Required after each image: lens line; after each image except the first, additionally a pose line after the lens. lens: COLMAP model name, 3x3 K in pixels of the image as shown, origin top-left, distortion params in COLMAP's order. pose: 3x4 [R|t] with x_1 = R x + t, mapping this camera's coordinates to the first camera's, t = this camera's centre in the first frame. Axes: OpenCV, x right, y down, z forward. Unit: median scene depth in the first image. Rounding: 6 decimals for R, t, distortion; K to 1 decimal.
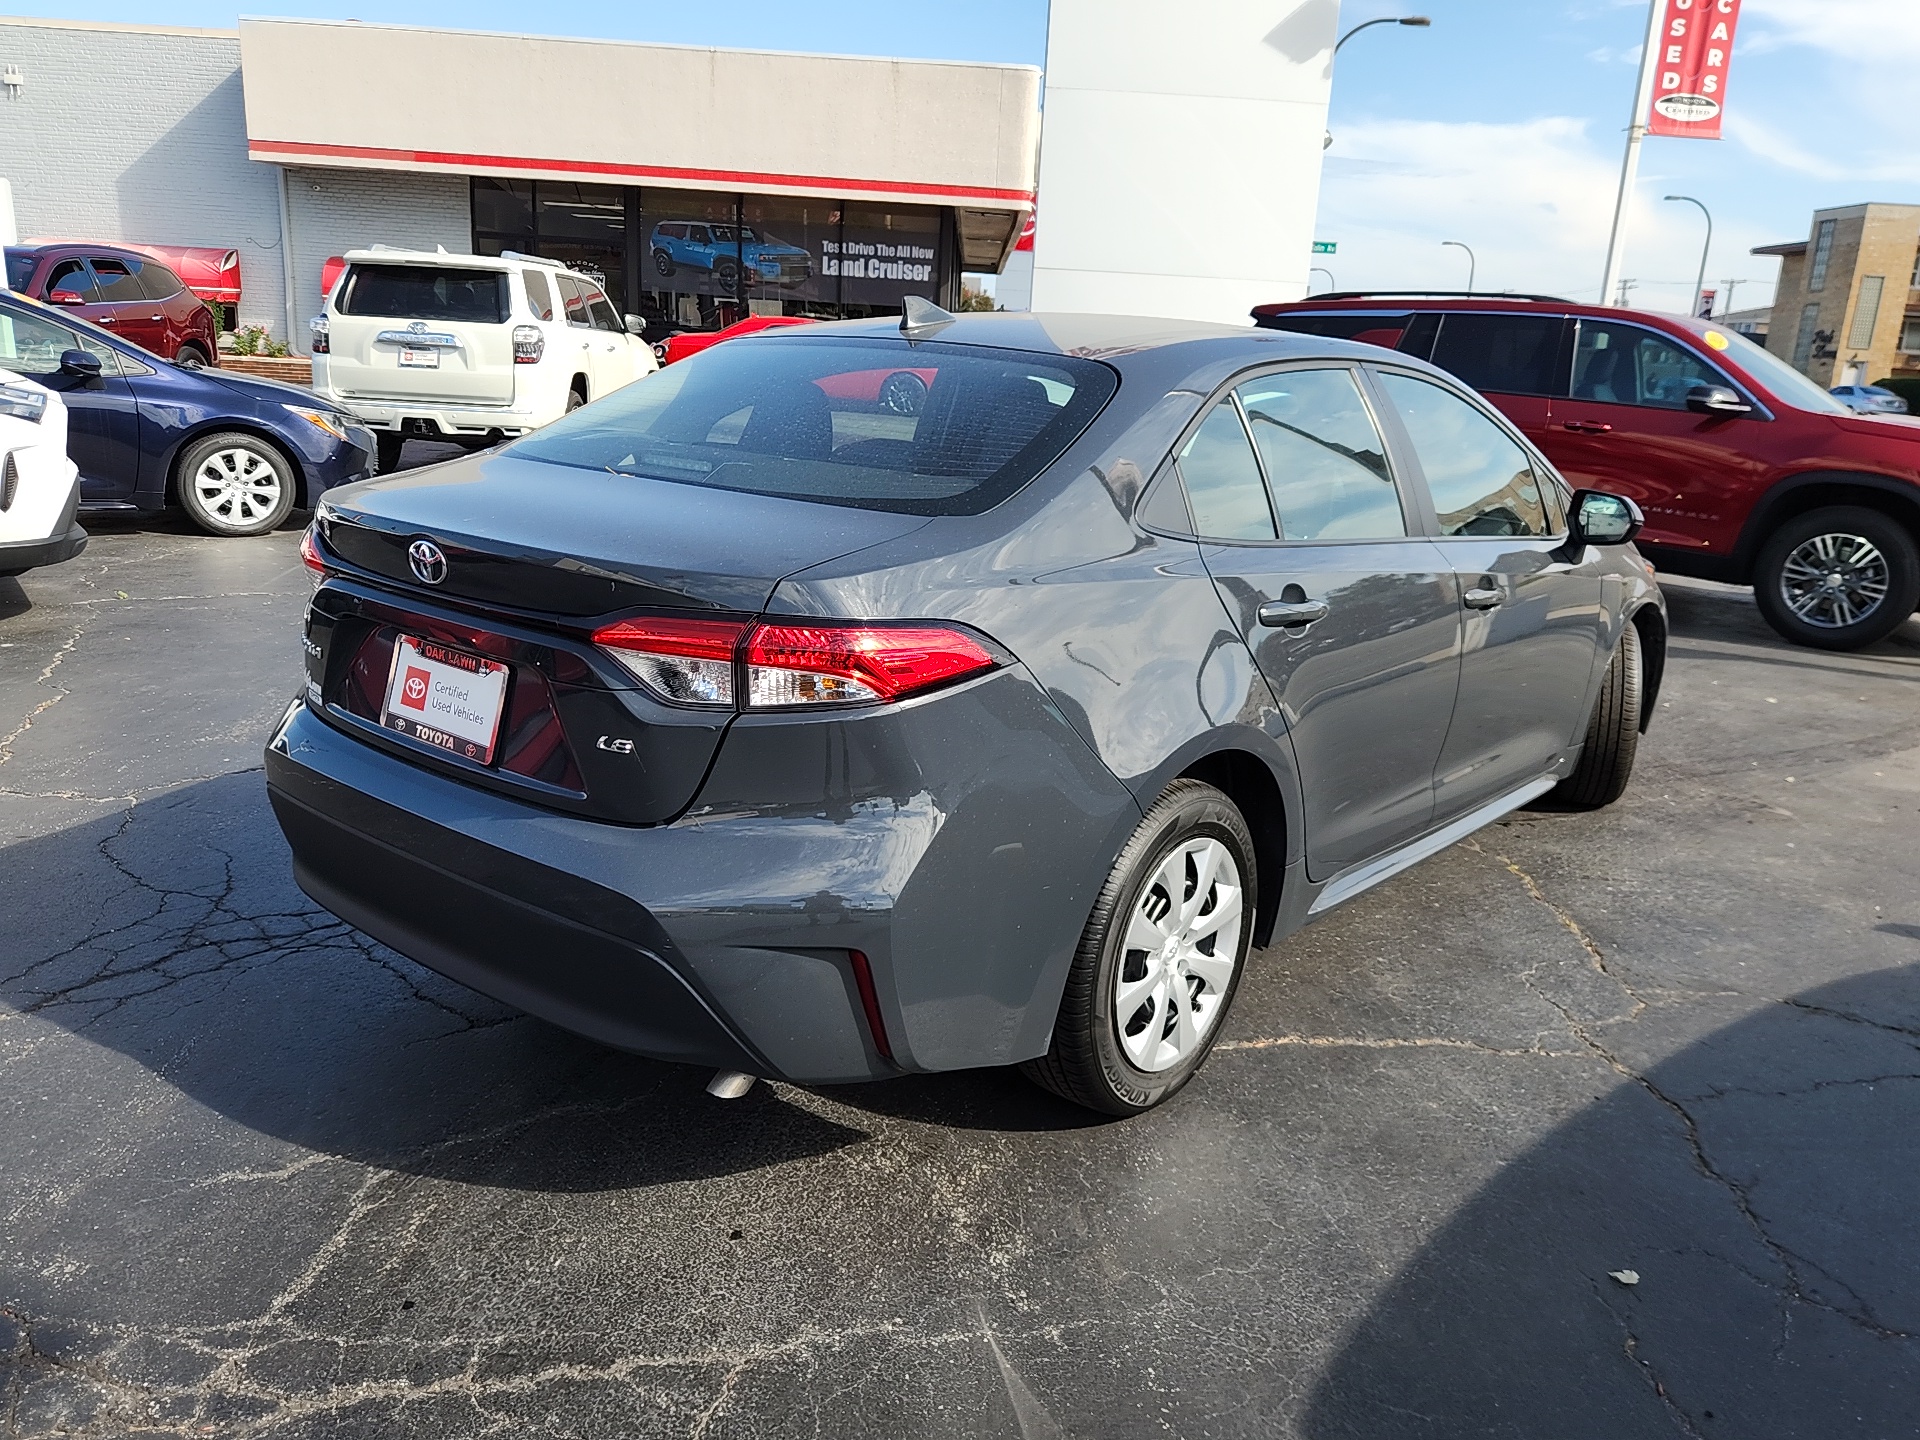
lens RADIAL K [[1410.5, 0, 989.3], [0, 1410.5, 769.6], [0, 0, 1]] dist [0.059596, -0.051886]
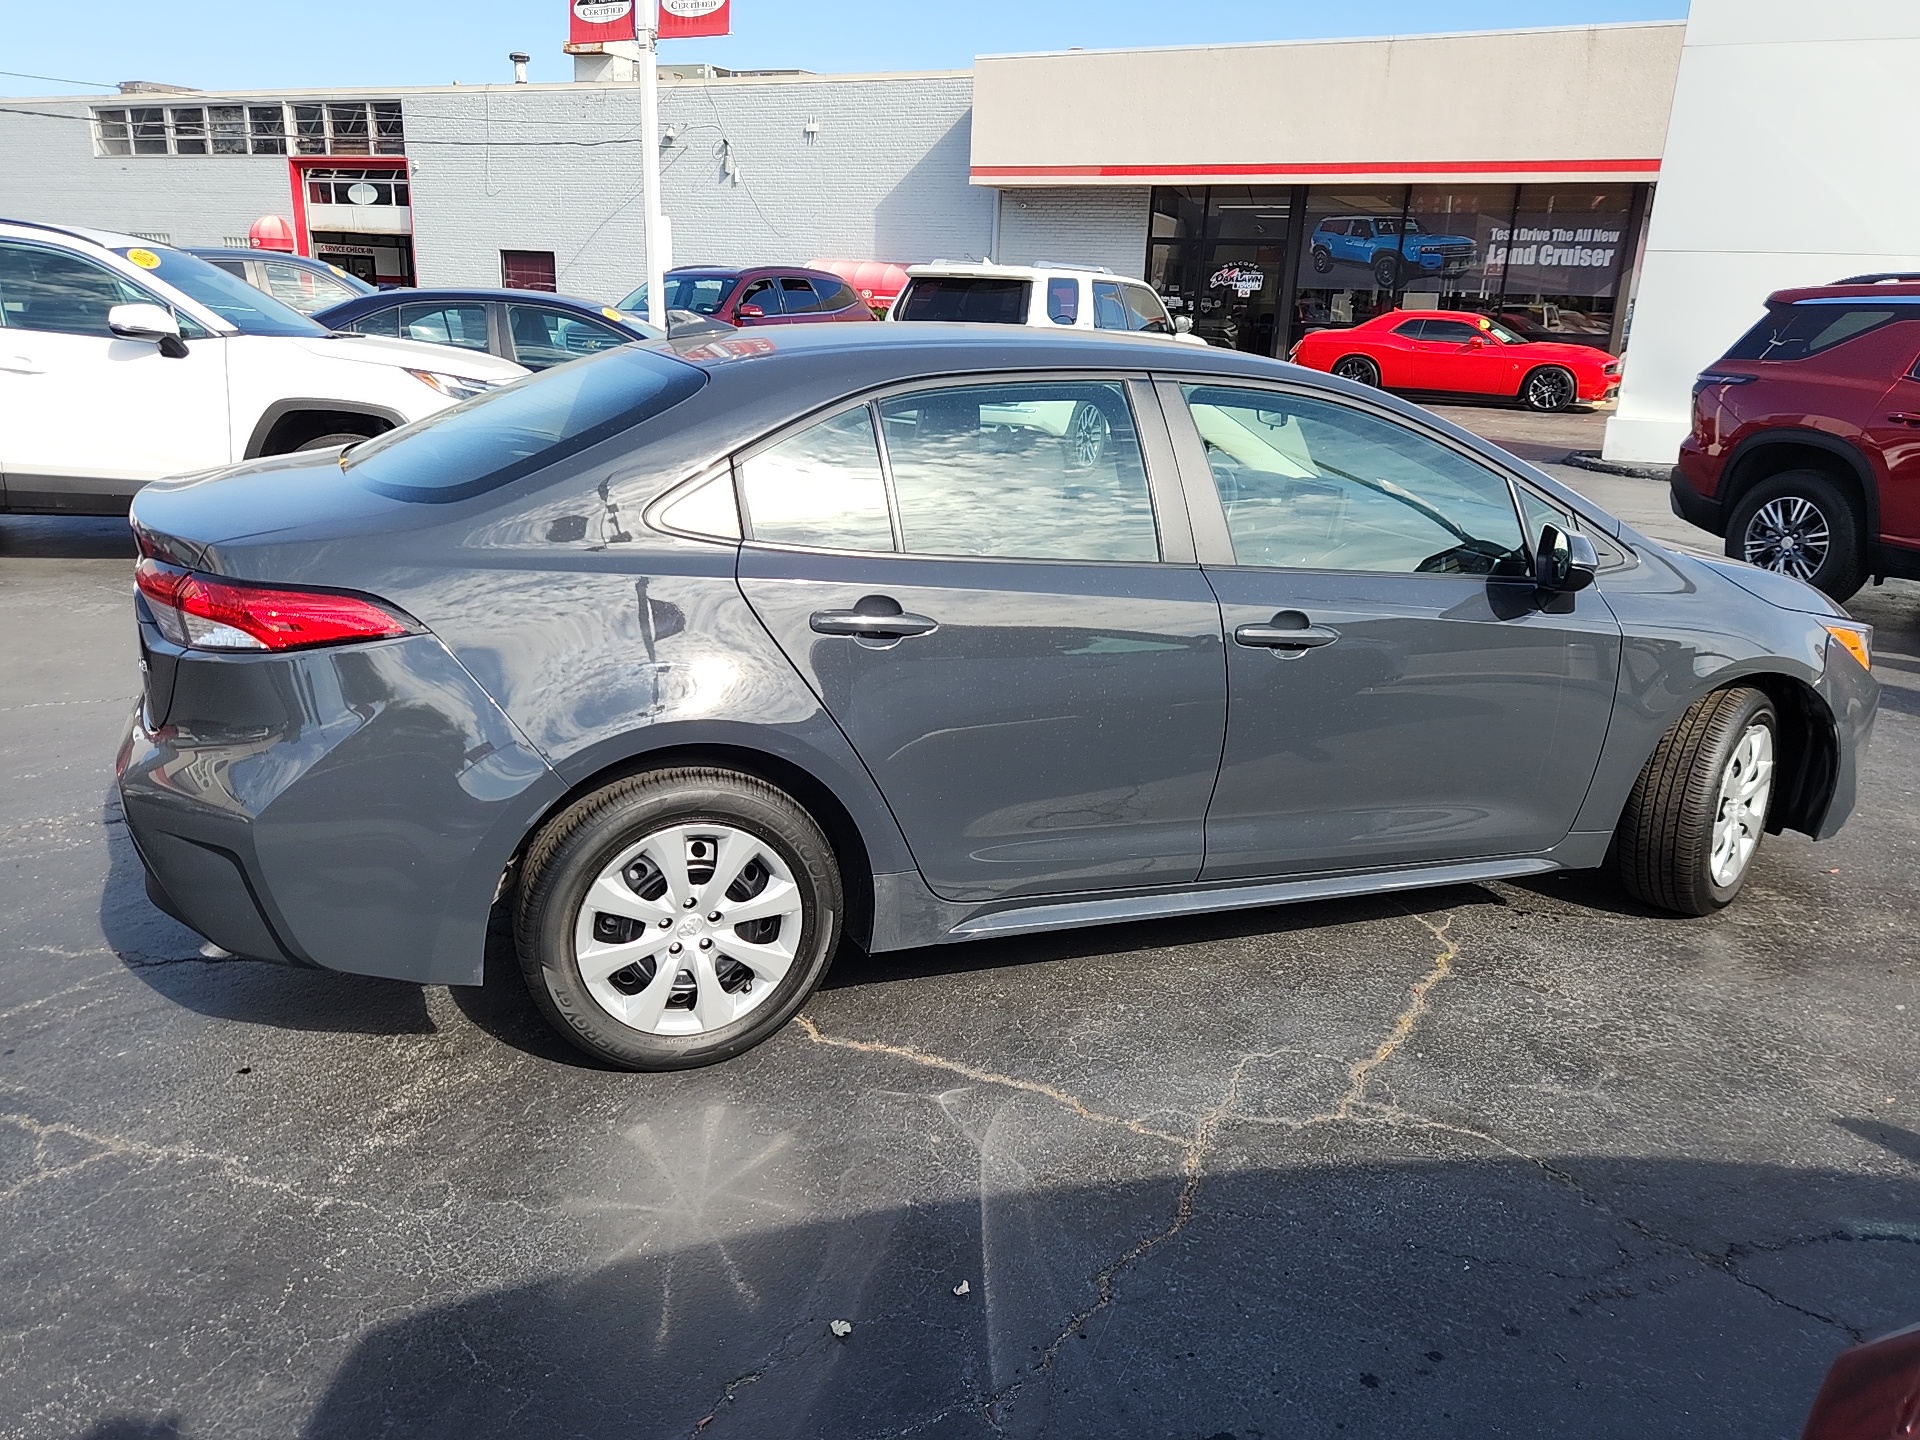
lens RADIAL K [[1410.5, 0, 989.3], [0, 1410.5, 769.6], [0, 0, 1]] dist [0.059596, -0.051886]
pose [[0.874372, 0.134749, -0.466172, 0.138315], [-0.133081, 0.990426, 0.036673, -0.010184], [0.466651, 0.029973, 0.883934, 0.026871]]
